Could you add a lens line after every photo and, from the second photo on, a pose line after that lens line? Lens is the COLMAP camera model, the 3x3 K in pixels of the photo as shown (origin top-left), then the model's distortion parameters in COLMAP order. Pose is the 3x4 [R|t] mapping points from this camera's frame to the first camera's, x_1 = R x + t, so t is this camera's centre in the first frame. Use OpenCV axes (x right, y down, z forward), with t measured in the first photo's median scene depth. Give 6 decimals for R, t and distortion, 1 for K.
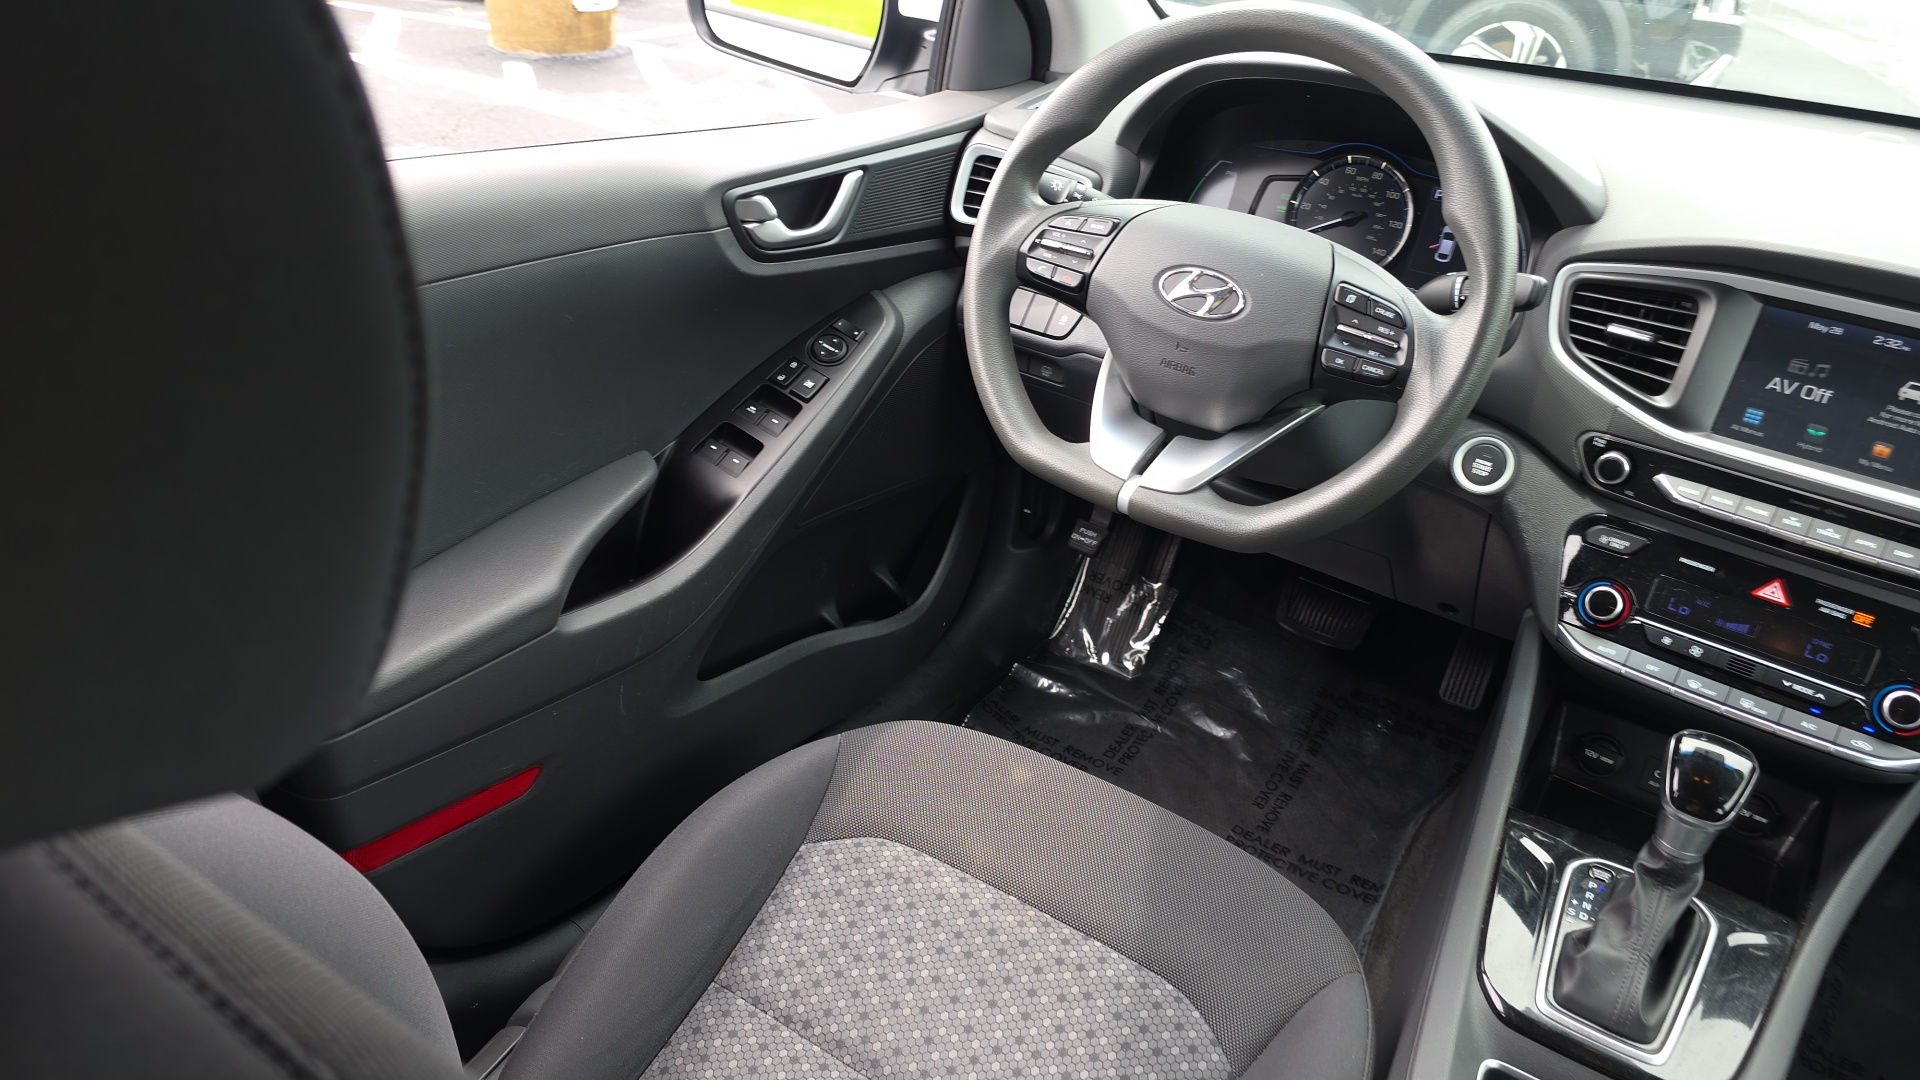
lens RADIAL K [[1306.5, 0, 956.0], [0, 1306.5, 532.9], [0, 0, 1]] dist [0.051264, -0.055098]
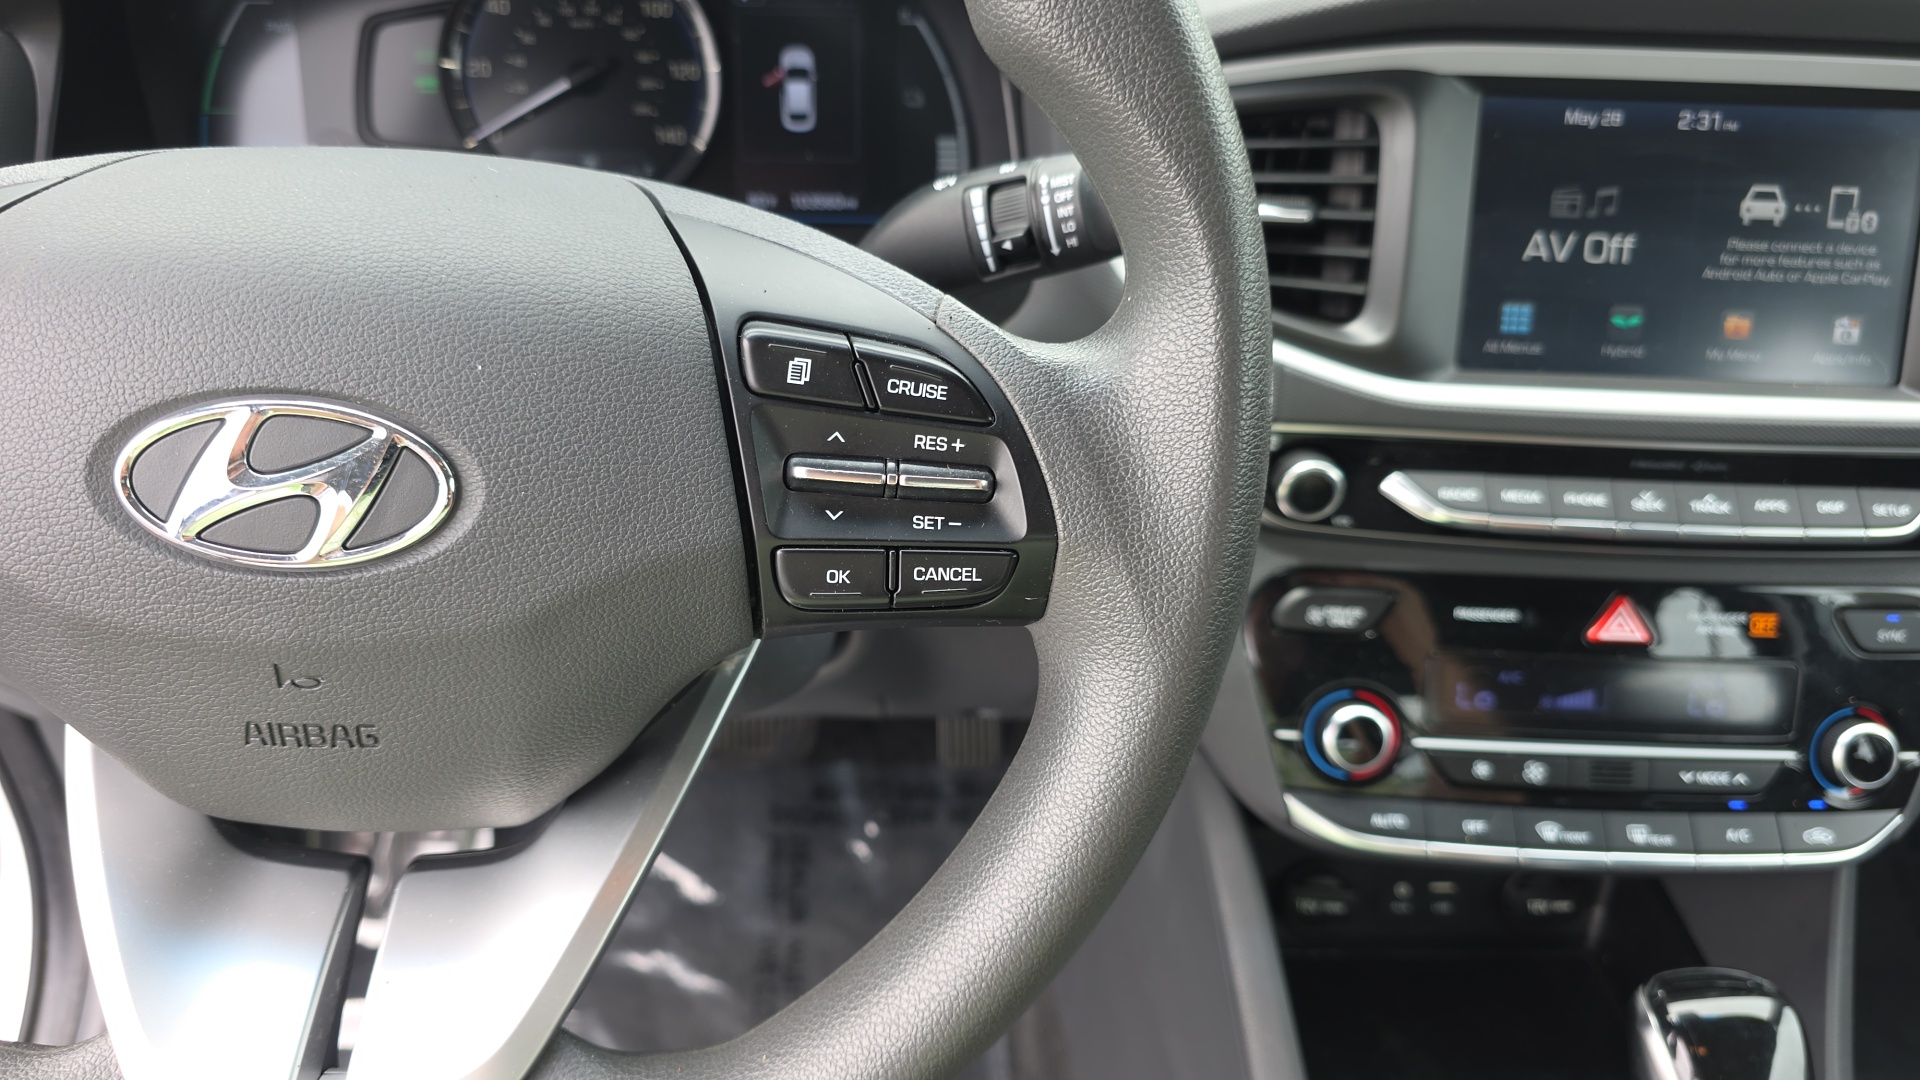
lens RADIAL K [[1352.4, 0, 956.7], [0, 1352.4, 540.4], [0, 0, 1]] dist [0.006034, -0.026213]
pose [[0.805314, -0.366846, 0.465718, 0.149322], [0.309533, 0.930163, 0.197448, -0.168117], [-0.505627, -0.014853, 0.862625, 0.624054]]
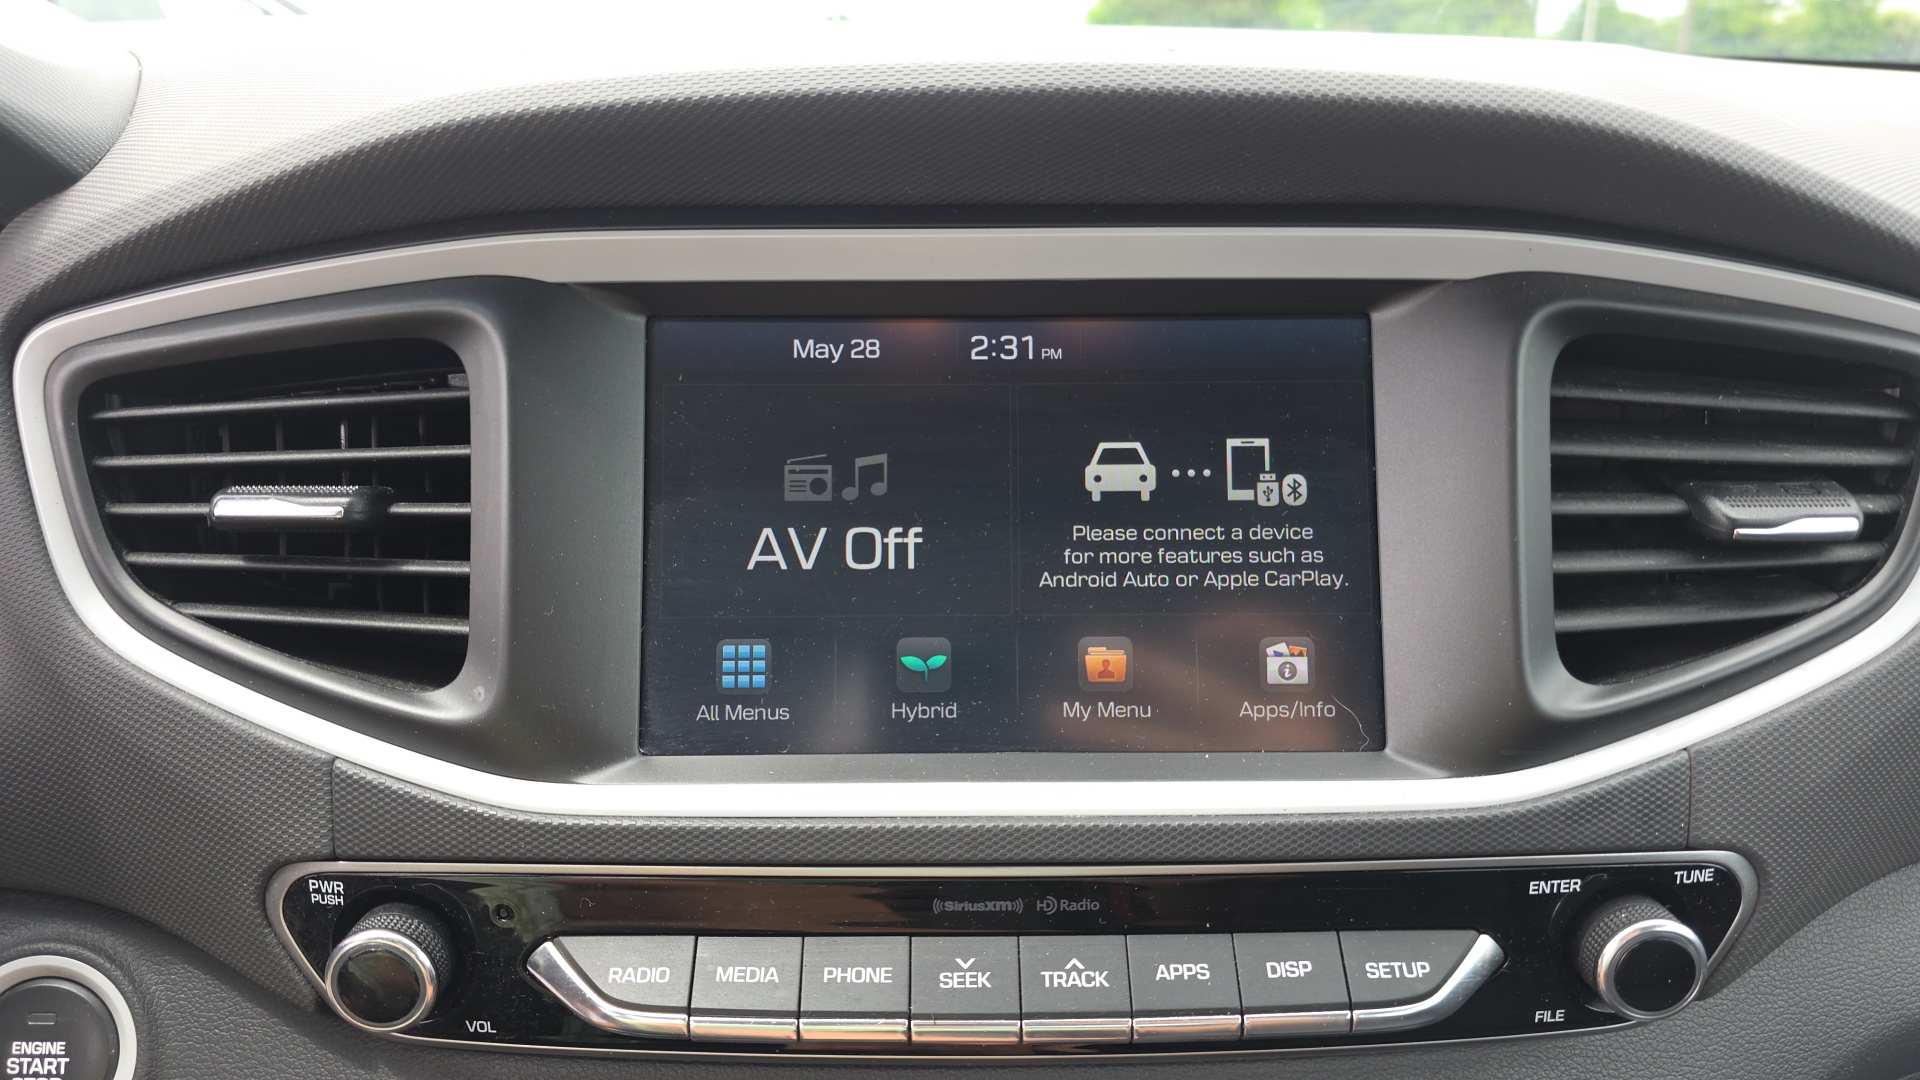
lens RADIAL K [[1318.6, 0, 957.6], [0, 1318.6, 568.1], [0, 0, 1]] dist [0.113143, -0.238747]
pose [[0.779063, -0.263157, 0.569042, 0.447119], [0.345283, 0.937684, -0.039083, -0.075763], [-0.523297, 0.226928, 0.821379, 0.677037]]
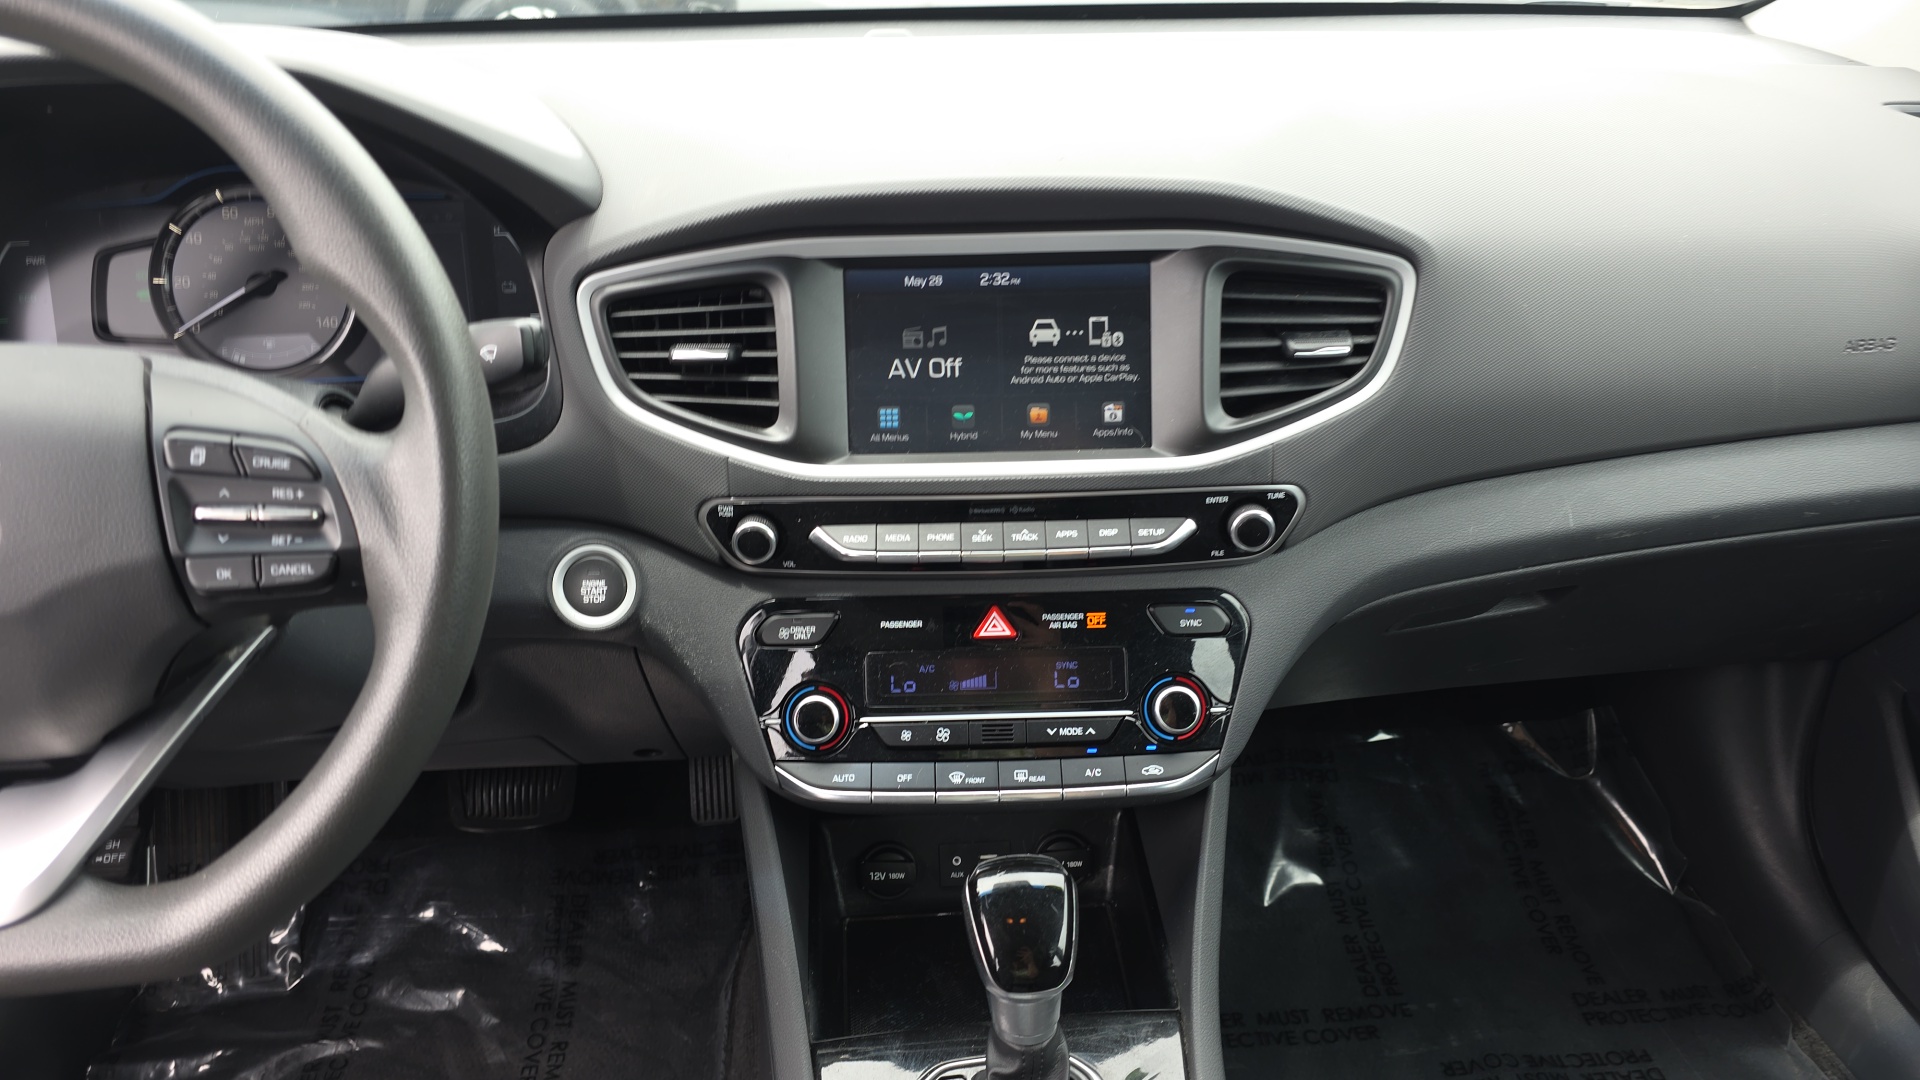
lens RADIAL K [[1297.5, 0, 976.5], [0, 1297.5, 543.8], [0, 0, 1]] dist [0.137726, -0.222760]
pose [[0.772662, -0.360610, 0.522450, 0.221448], [0.361089, 0.926544, 0.105504, -0.077297], [-0.522118, 0.107132, 0.846118, 0.343977]]
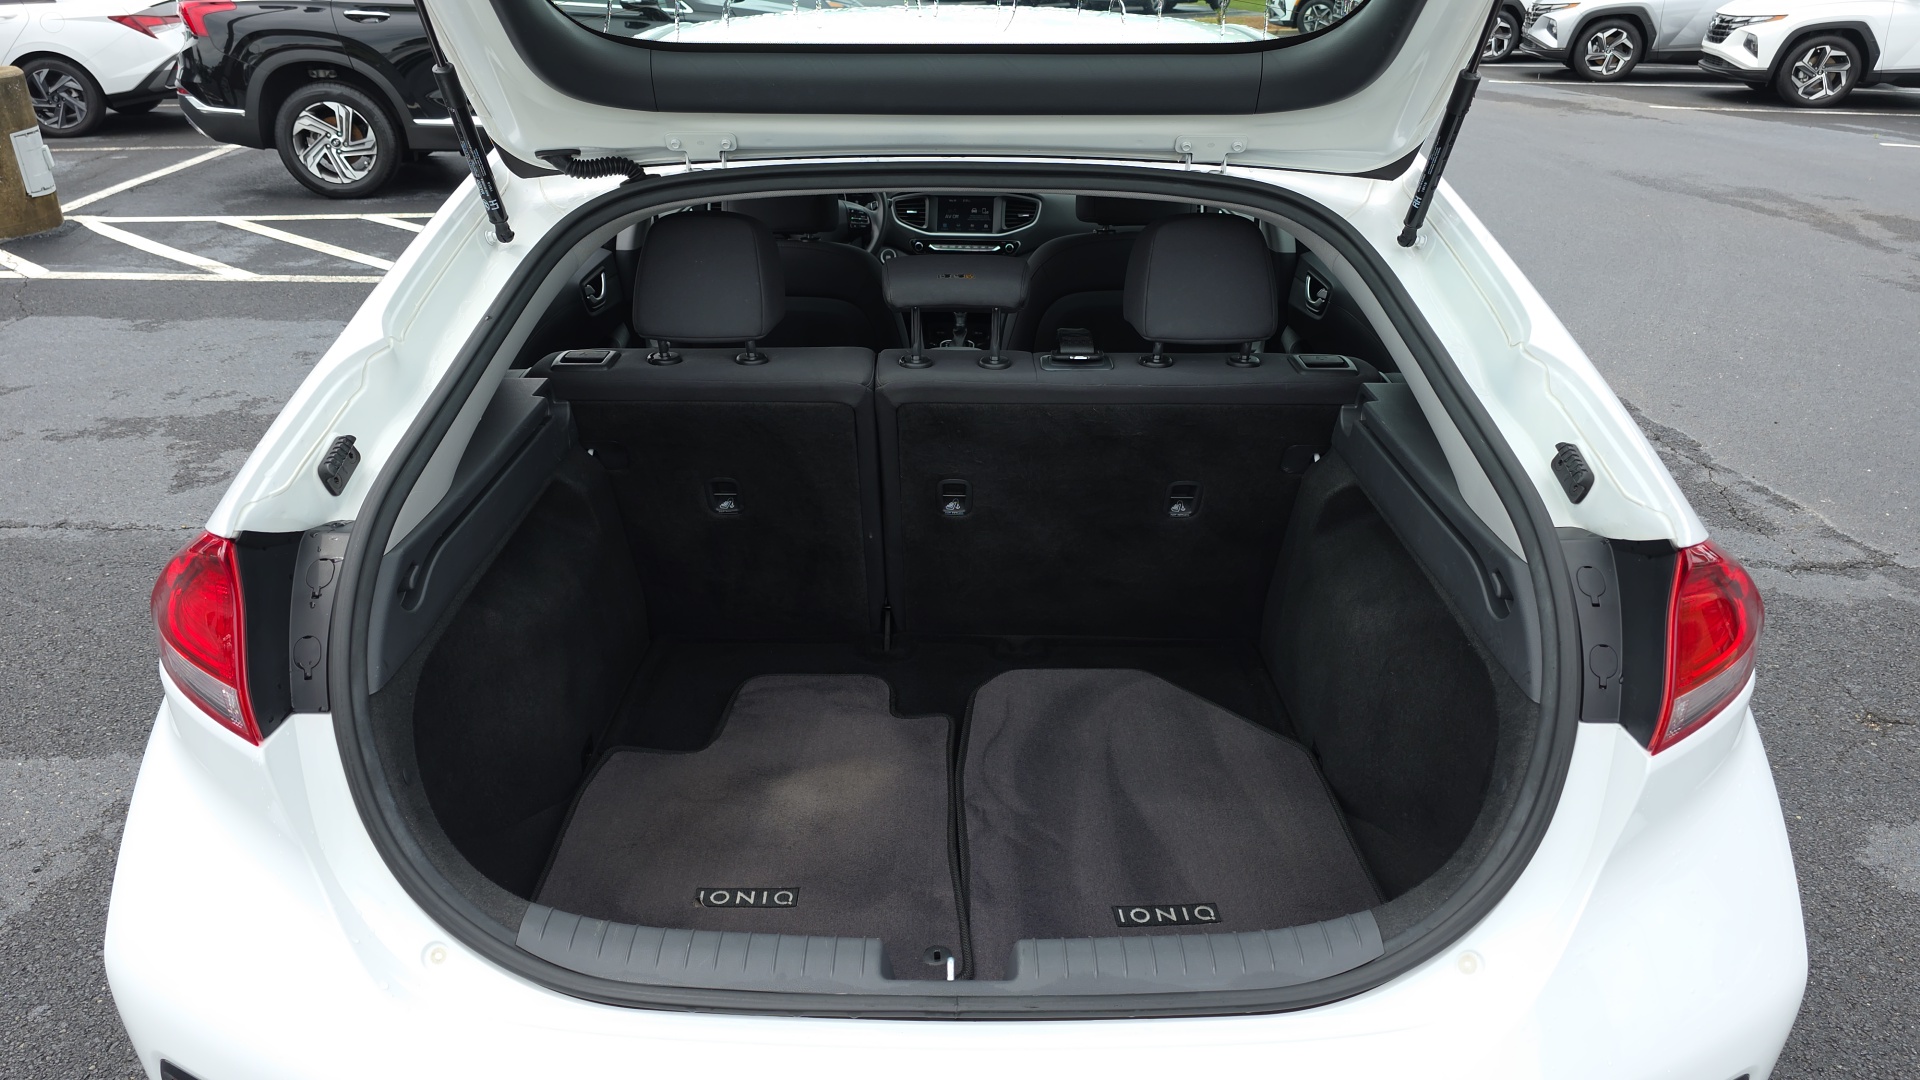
lens RADIAL K [[1289.1, 0, 955.6], [0, 1289.1, 531.0], [0, 0, 1]] dist [0.050310, -0.049040]
pose [[0.840928, -0.289440, 0.457236, -1.363500], [0.309532, 0.950340, 0.032309, 0.644070], [-0.443881, 0.114360, 0.888759, -2.281600]]
